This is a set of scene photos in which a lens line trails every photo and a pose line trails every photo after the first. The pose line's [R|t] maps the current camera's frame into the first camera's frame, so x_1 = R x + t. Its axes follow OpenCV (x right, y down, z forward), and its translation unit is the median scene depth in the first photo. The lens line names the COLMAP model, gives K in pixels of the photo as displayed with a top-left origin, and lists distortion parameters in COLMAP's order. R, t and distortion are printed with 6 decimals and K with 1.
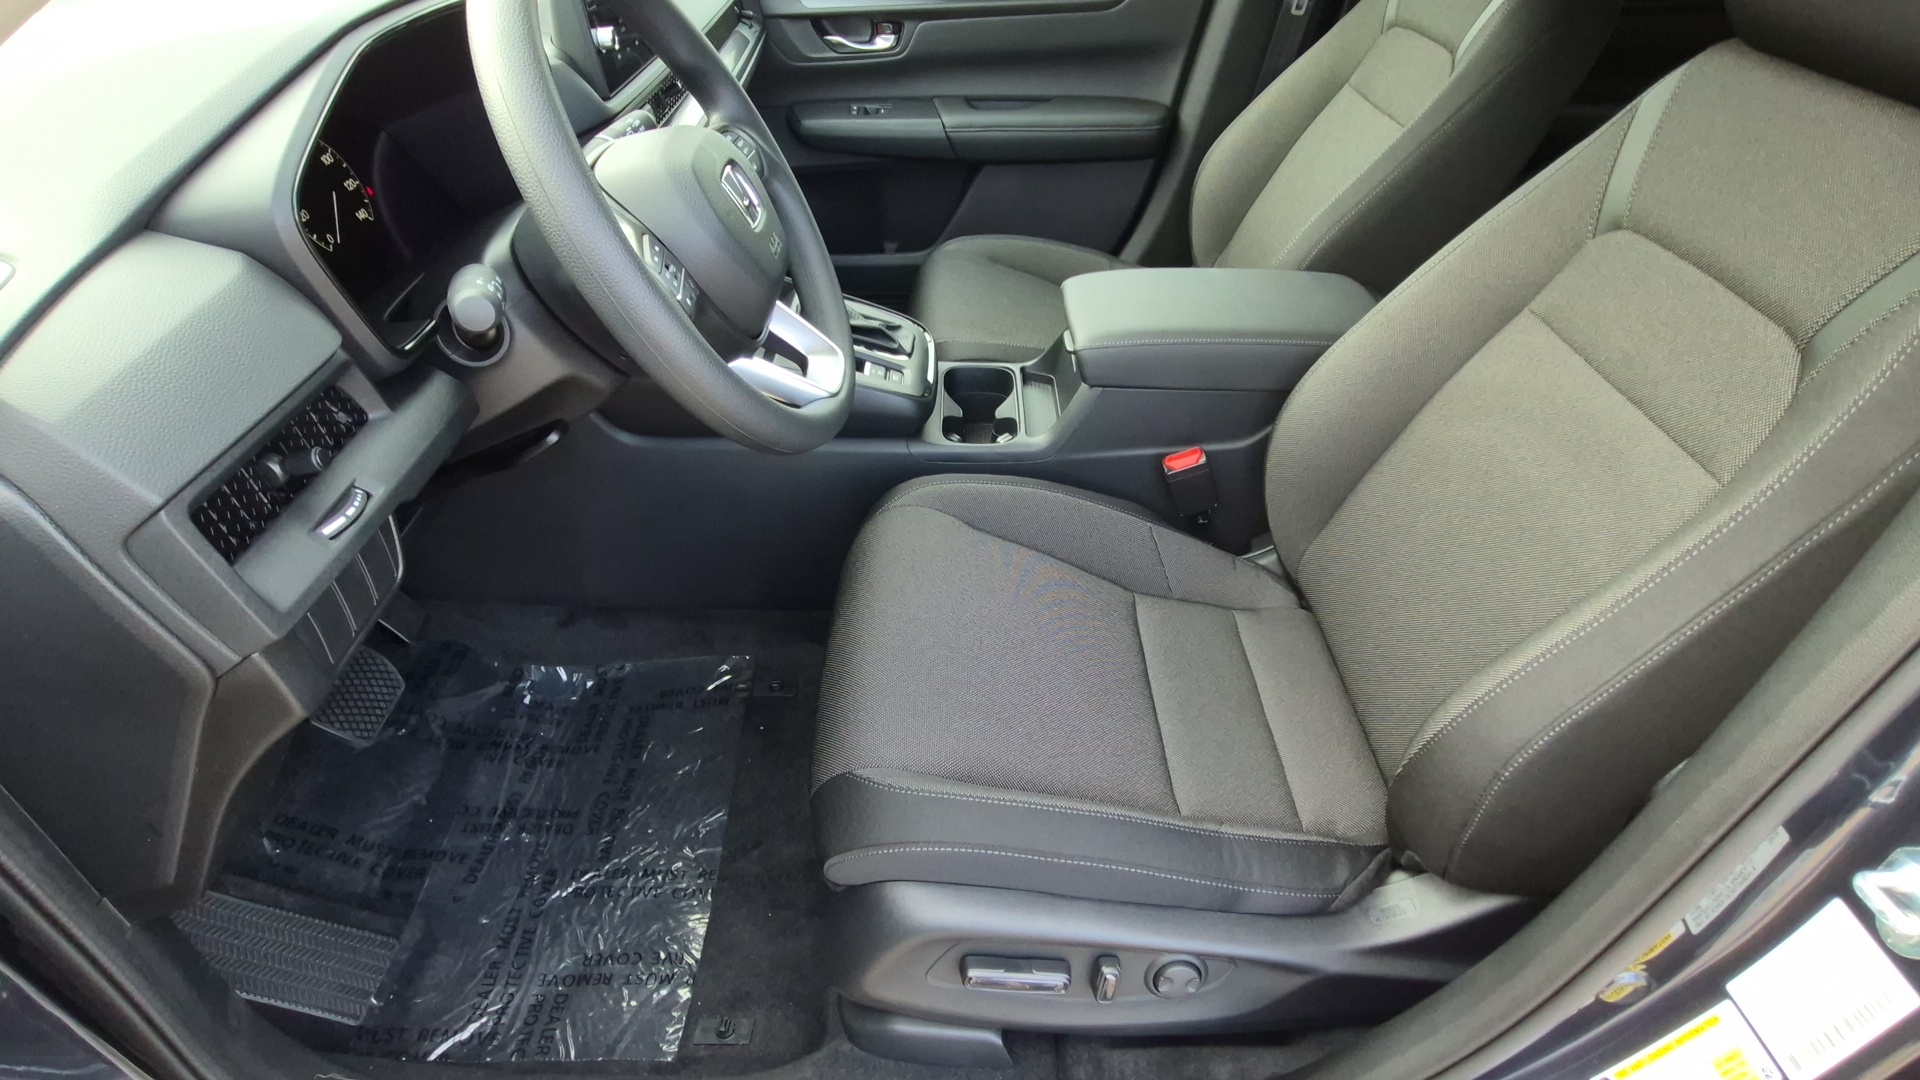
lens RADIAL K [[1007.5, 0, 985.6], [0, 1007.5, 533.0], [0, 0, 1]] dist [-0.001682, 0.000441]
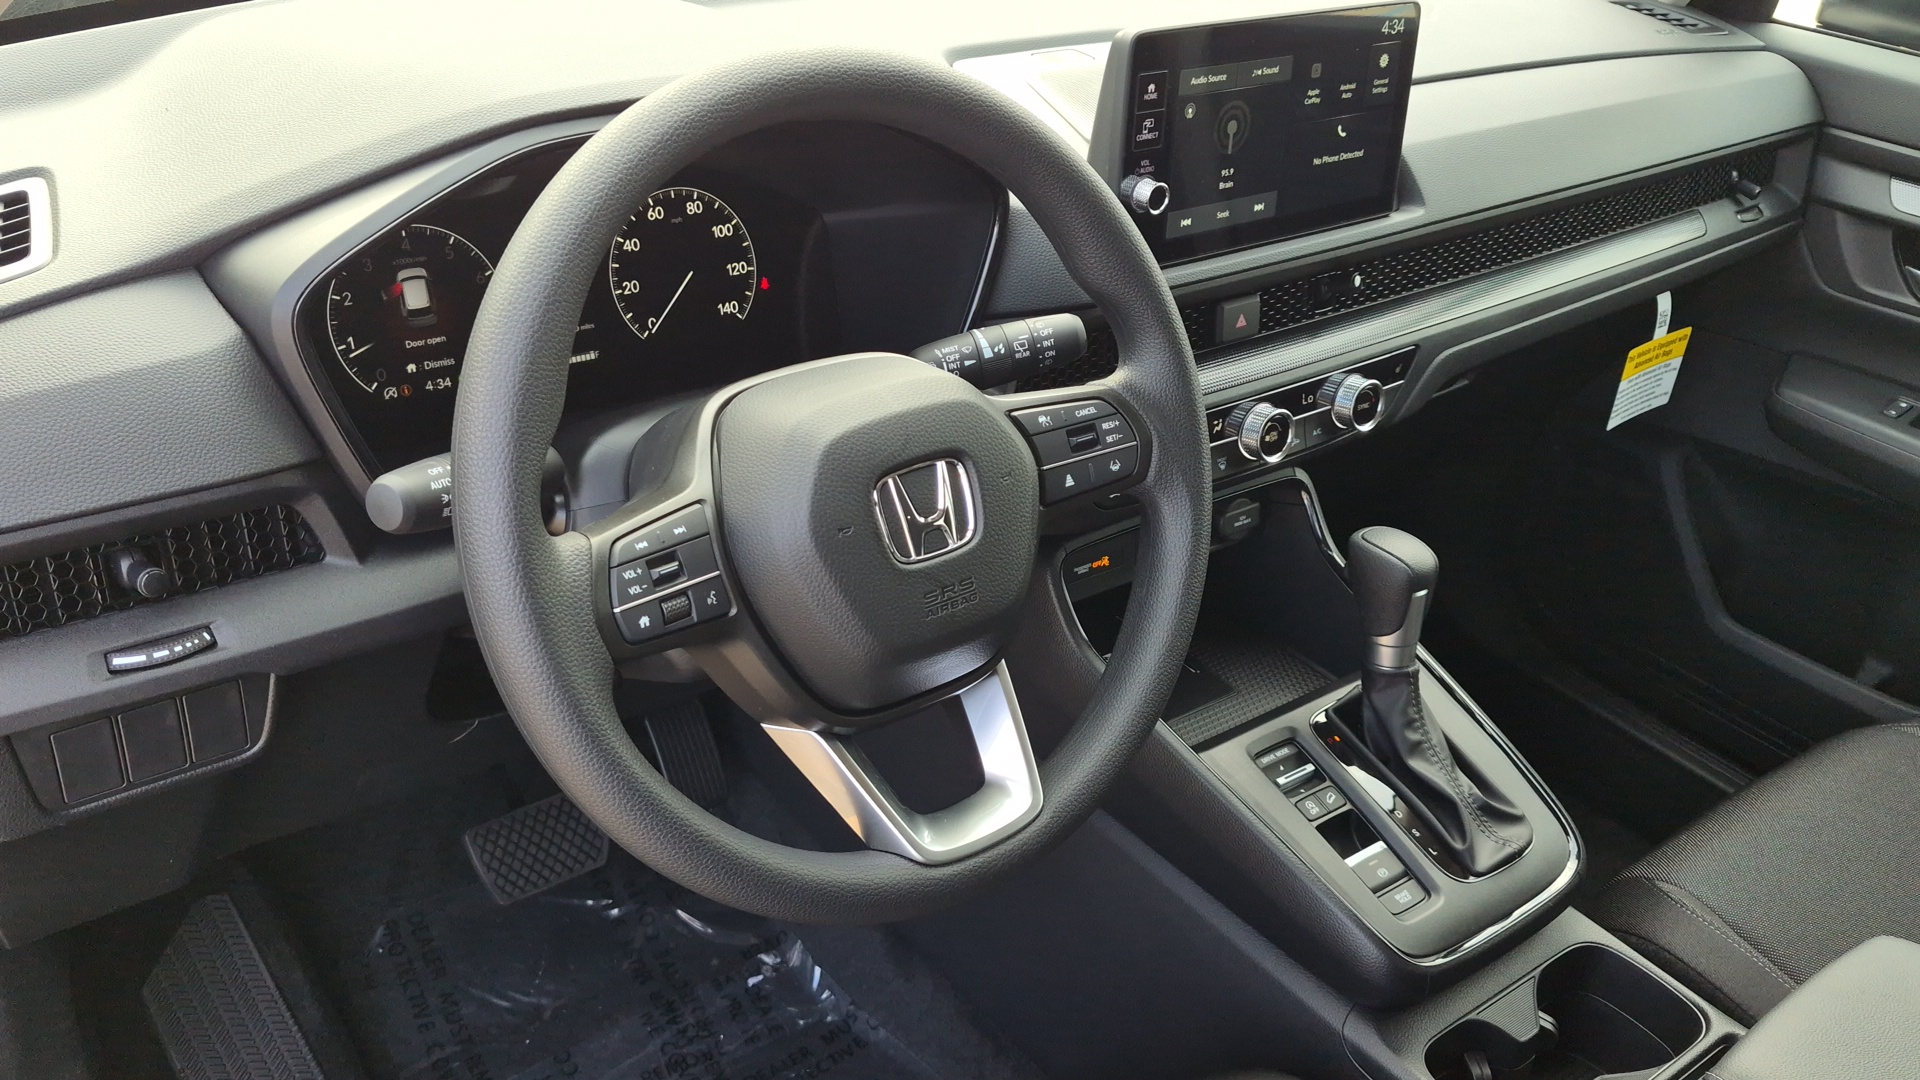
lens RADIAL K [[1689.5, 0, 981.0], [0, 1689.5, 546.5], [0, 0, 1]] dist [0.116989, -0.157725]
pose [[0.604475, 0.434630, -0.667613, 0.318912], [-0.539295, 0.840074, 0.058614, -0.267801], [0.586320, 0.324610, 0.742198, 0.184109]]
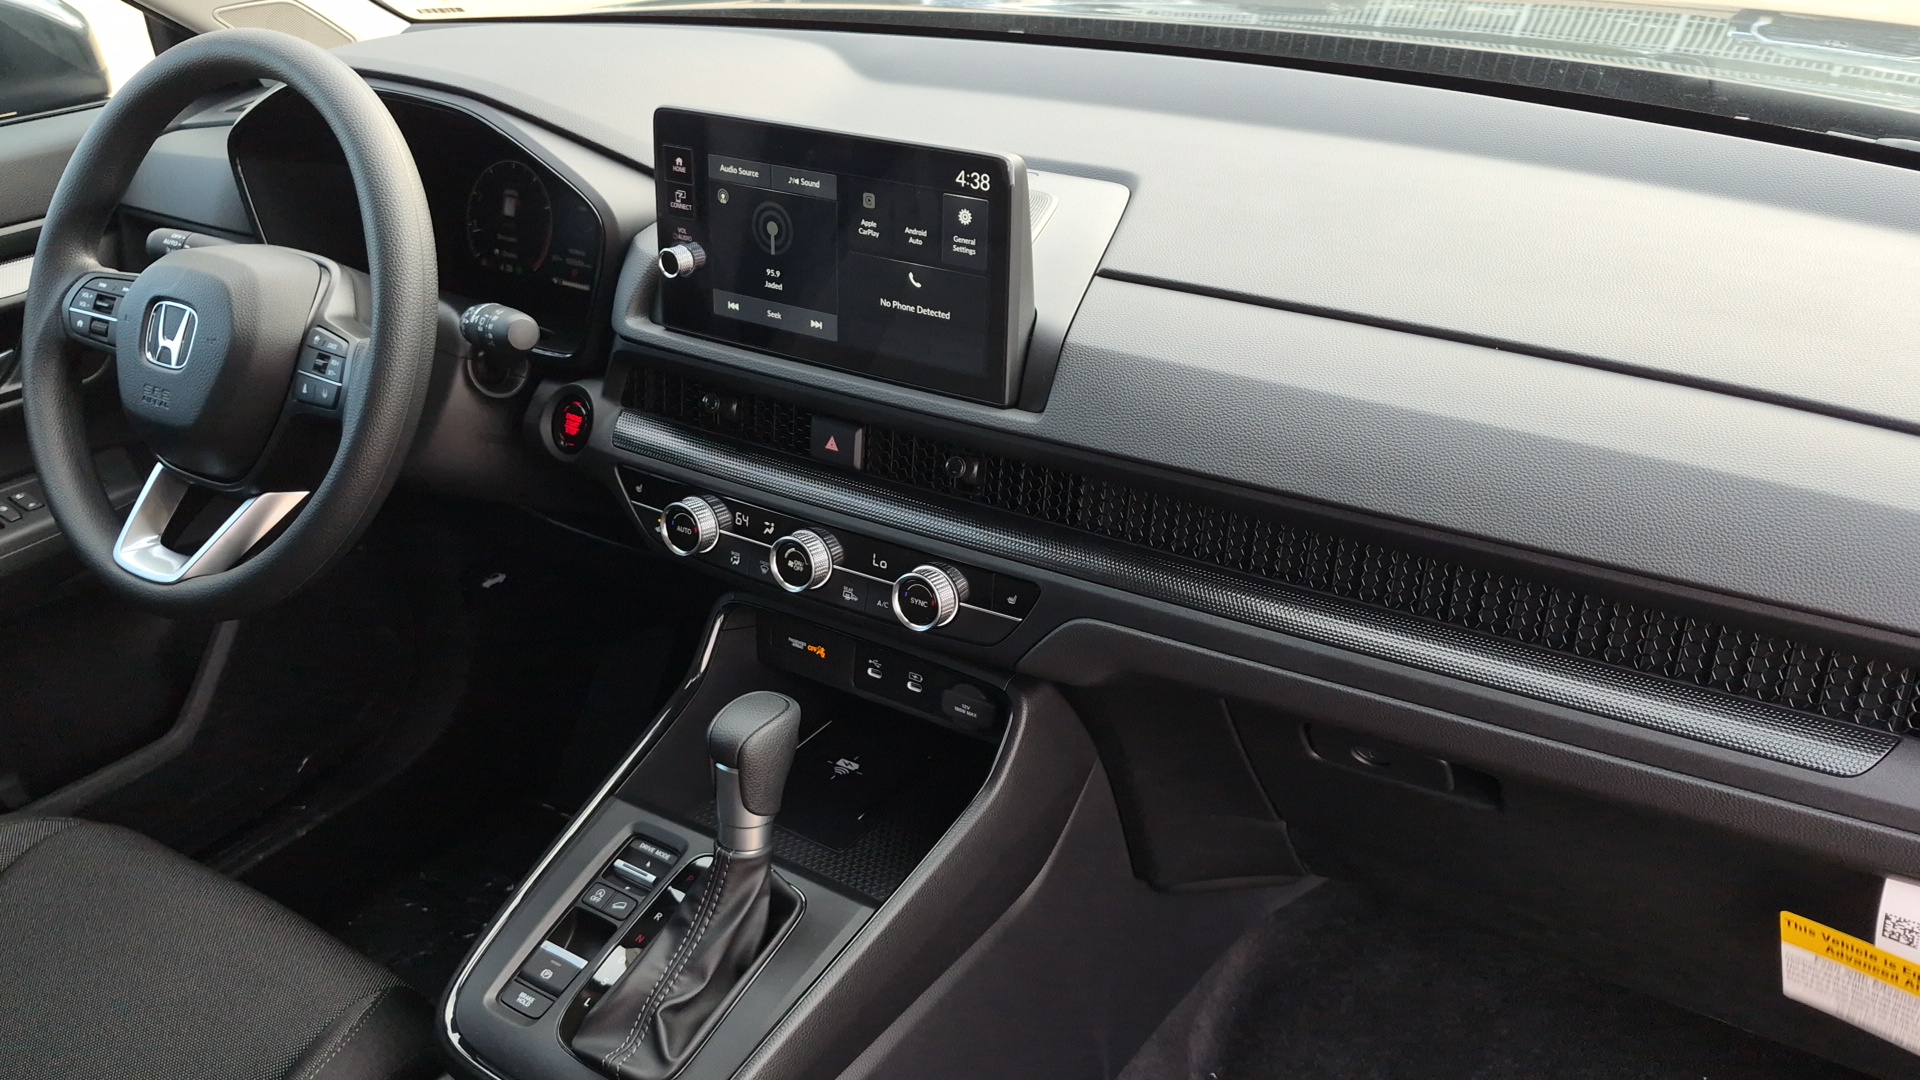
lens RADIAL K [[1689.5, 0, 981.0], [0, 1689.5, 546.5], [0, 0, 1]] dist [0.116989, -0.157725]
pose [[-0.584227, 0.377646, -0.718375, 0.338281], [-0.466344, 0.568223, 0.677972, -1.090118], [0.664230, 0.731099, -0.155858, 1.269759]]
